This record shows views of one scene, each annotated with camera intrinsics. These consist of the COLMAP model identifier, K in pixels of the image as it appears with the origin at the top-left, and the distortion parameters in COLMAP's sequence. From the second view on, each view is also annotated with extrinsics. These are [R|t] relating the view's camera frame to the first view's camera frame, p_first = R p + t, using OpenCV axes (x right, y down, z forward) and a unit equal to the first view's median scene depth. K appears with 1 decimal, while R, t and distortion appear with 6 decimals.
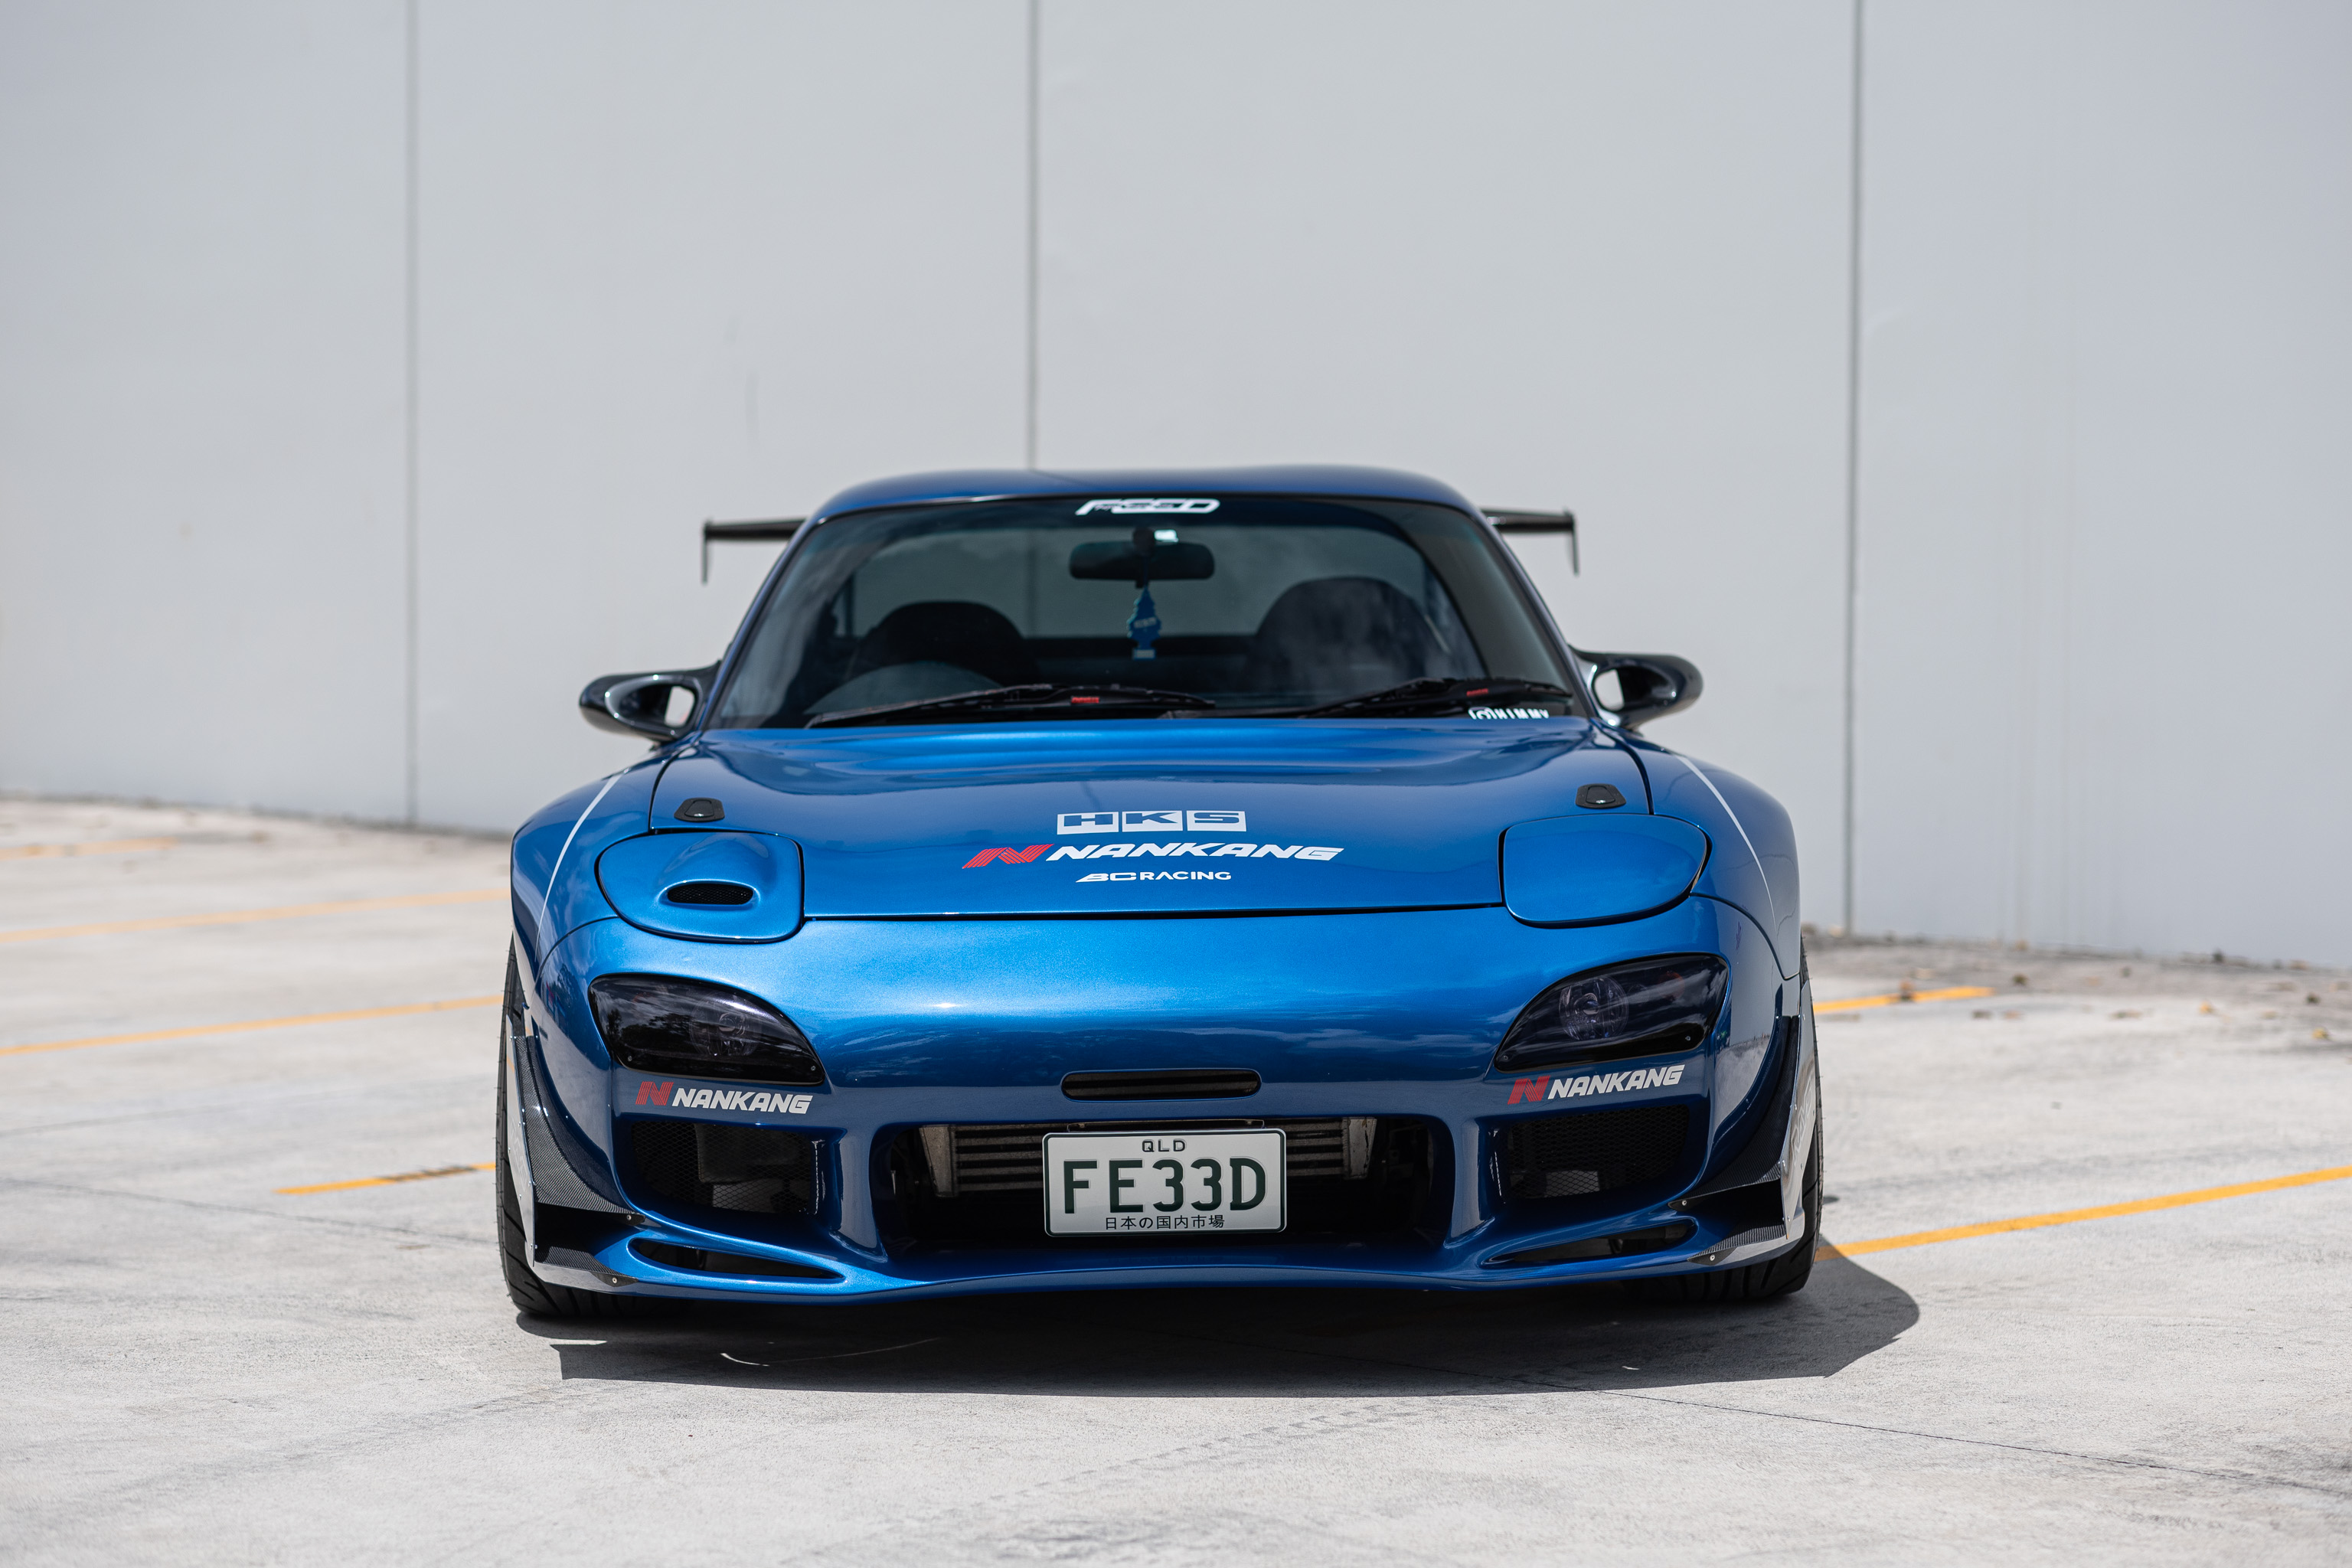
lens RADIAL K [[5583.5, 0, 1178.0], [0, 5583.5, 588.8], [0, 0, 1]] dist [-0.005823, 0.314458]
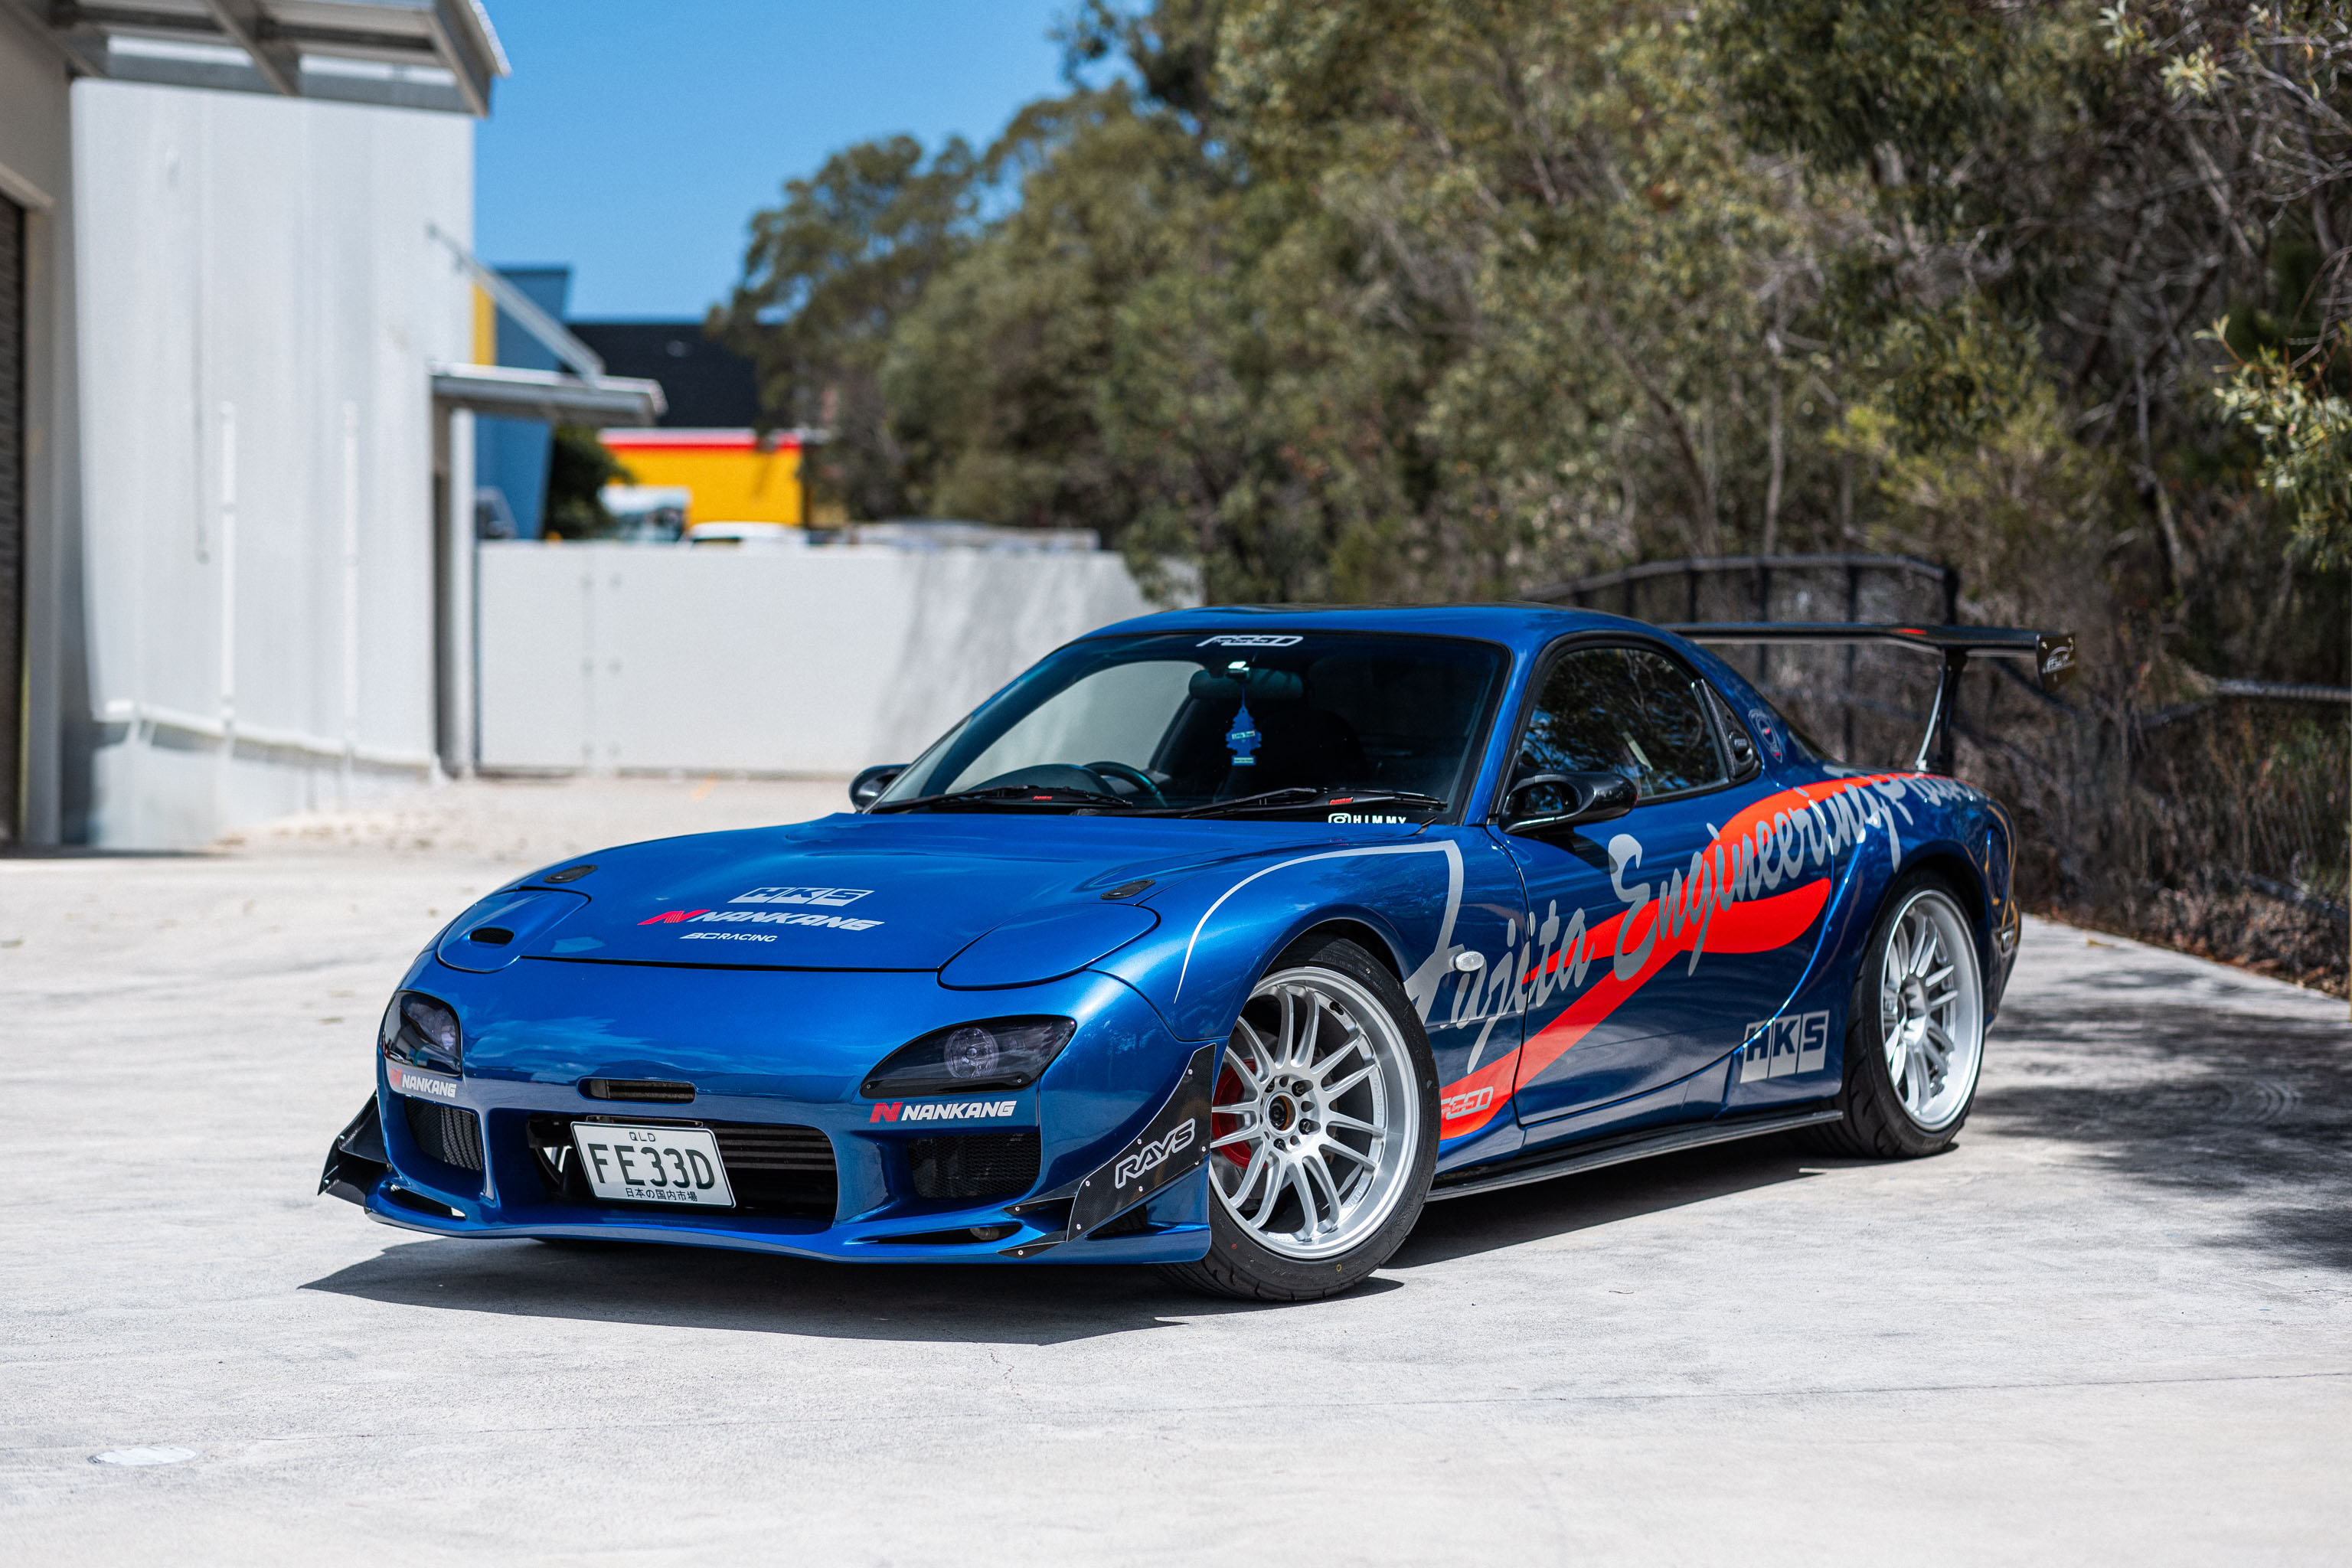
lens RADIAL K [[5583.5, 0, 1178.0], [0, 5583.5, 588.8], [0, 0, 1]] dist [-0.005823, 0.314458]
pose [[0.839995, 0.009802, -0.542506, 0.802172], [-0.011362, 0.999935, 0.000474, -0.032989], [0.542475, 0.005766, 0.840052, -0.058079]]
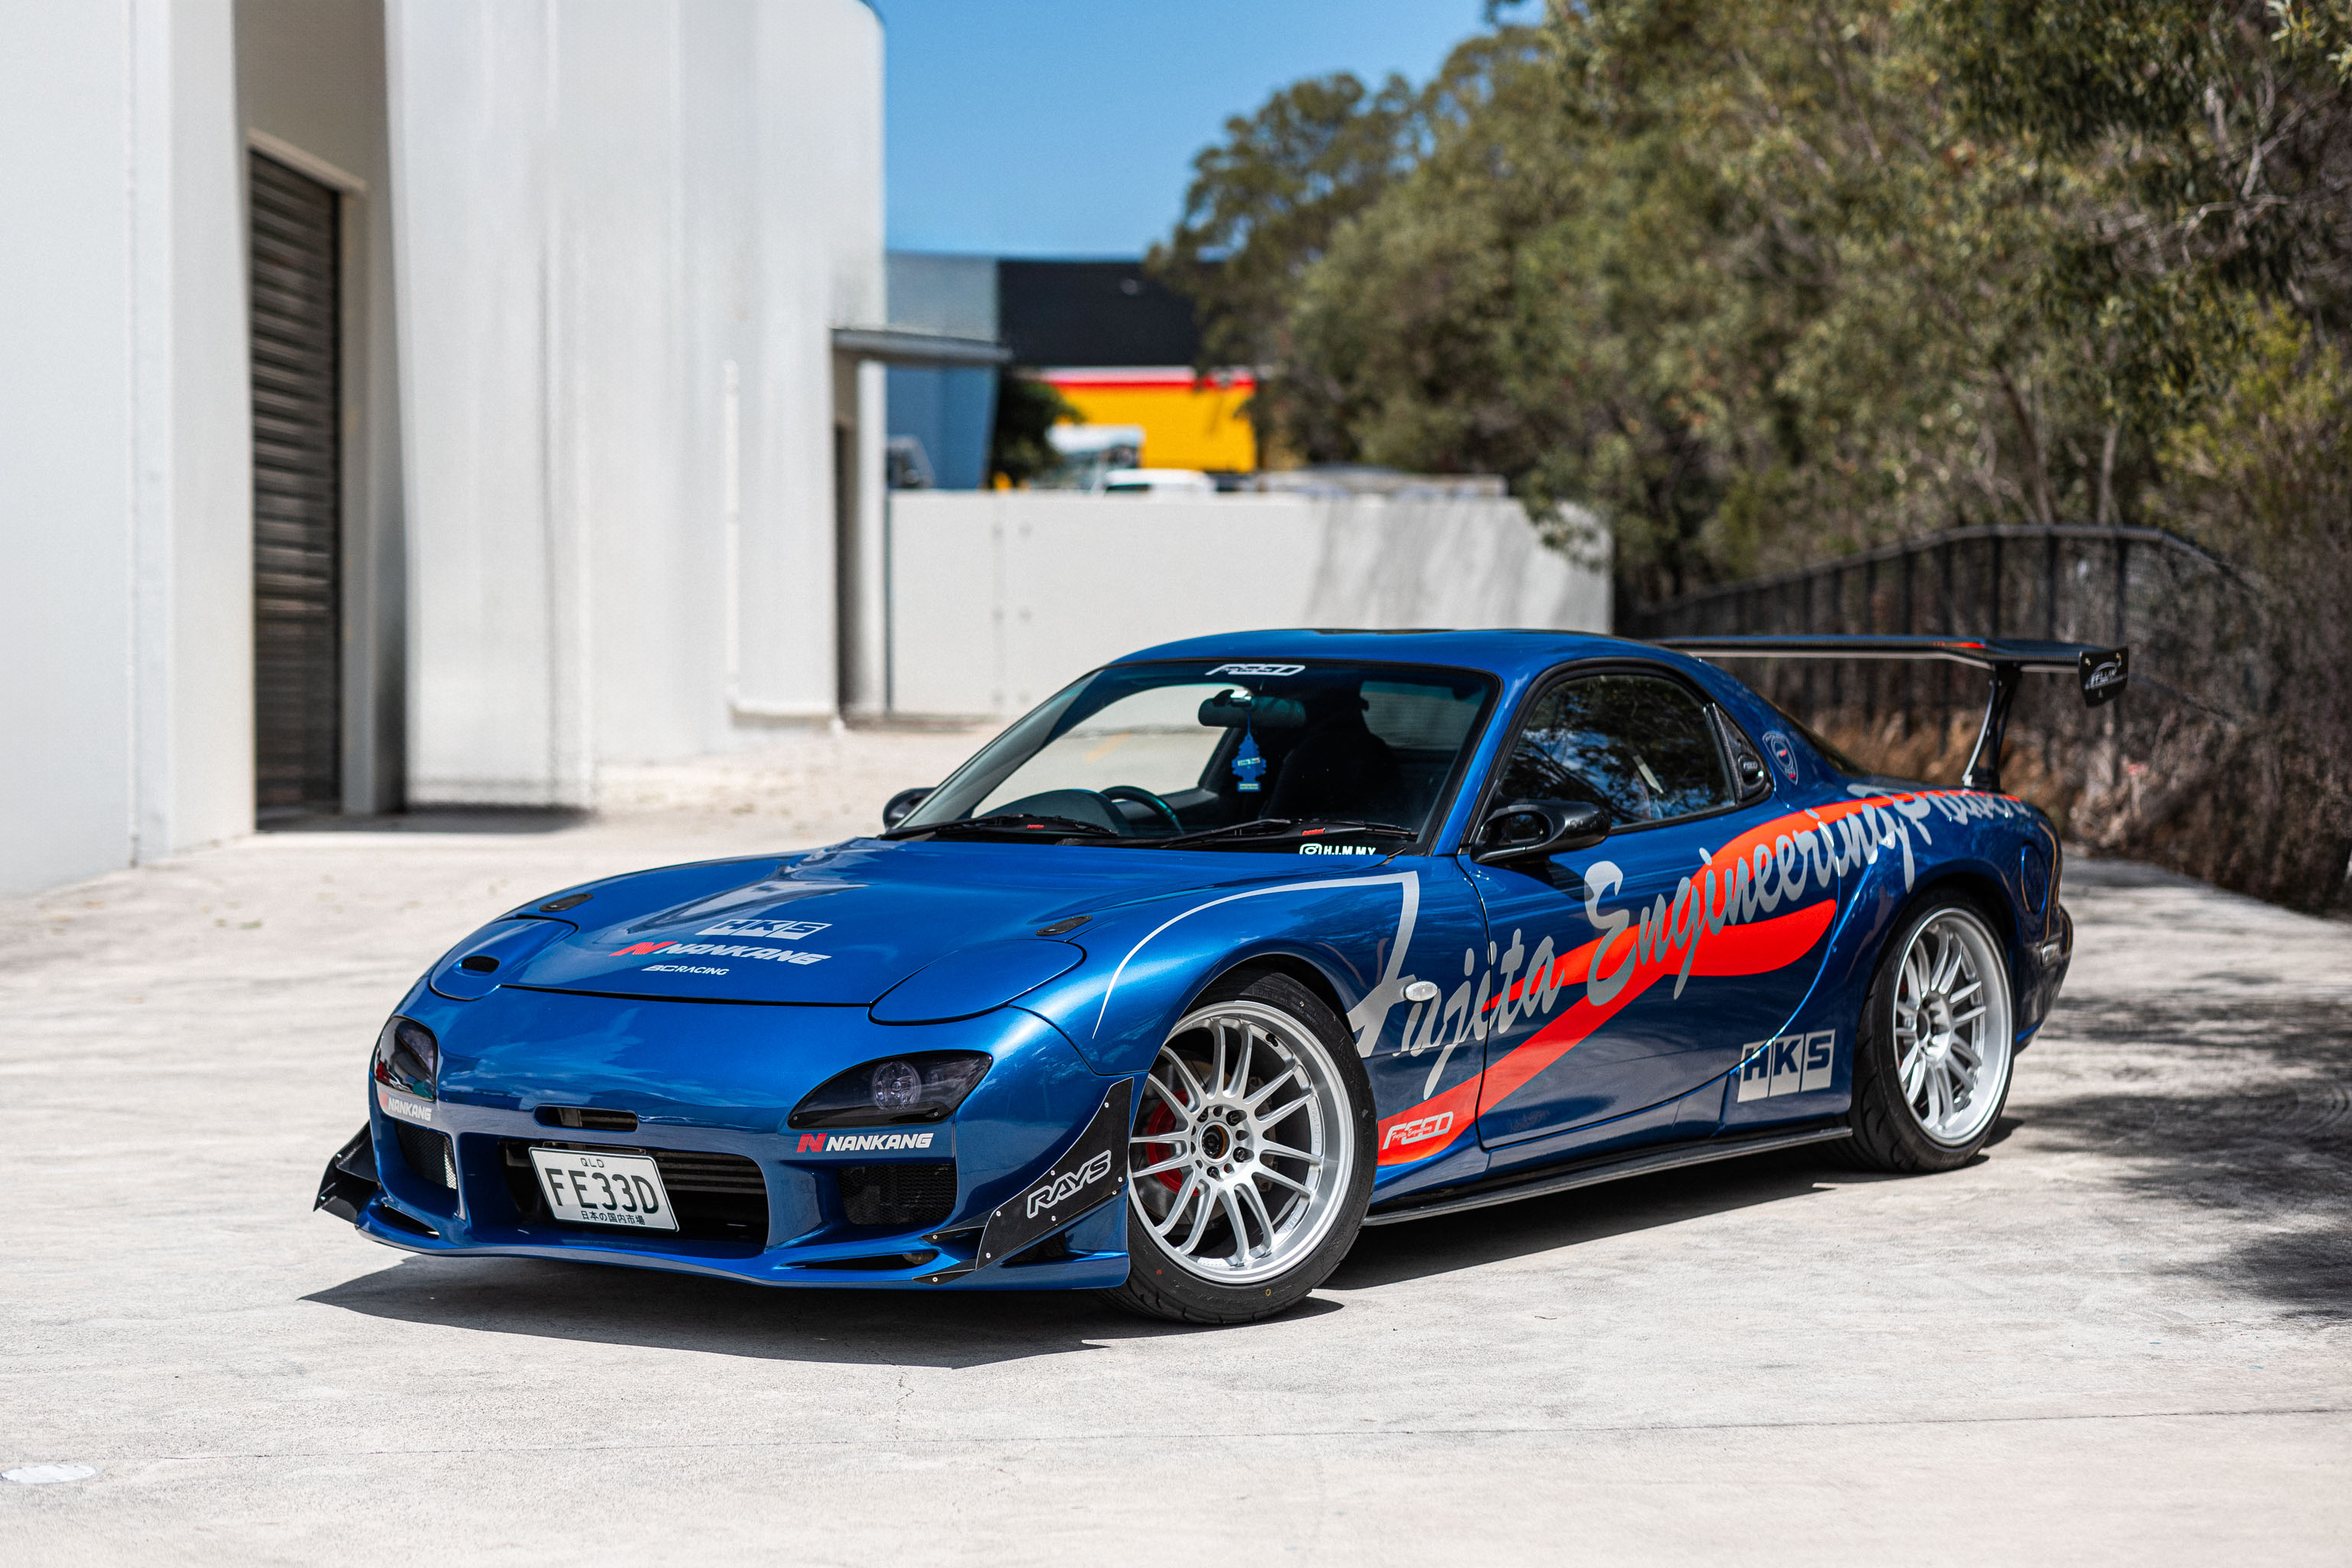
lens RADIAL K [[5628.9, 0, 1175.7], [0, 5628.9, 537.5], [0, 0, 1]] dist [-0.075488, 0.326036]
pose [[0.787691, 0.008629, -0.616010, 0.944081], [-0.006842, 0.999963, 0.005259, -0.063264], [0.616032, 0.000072, 0.787721, -0.021328]]
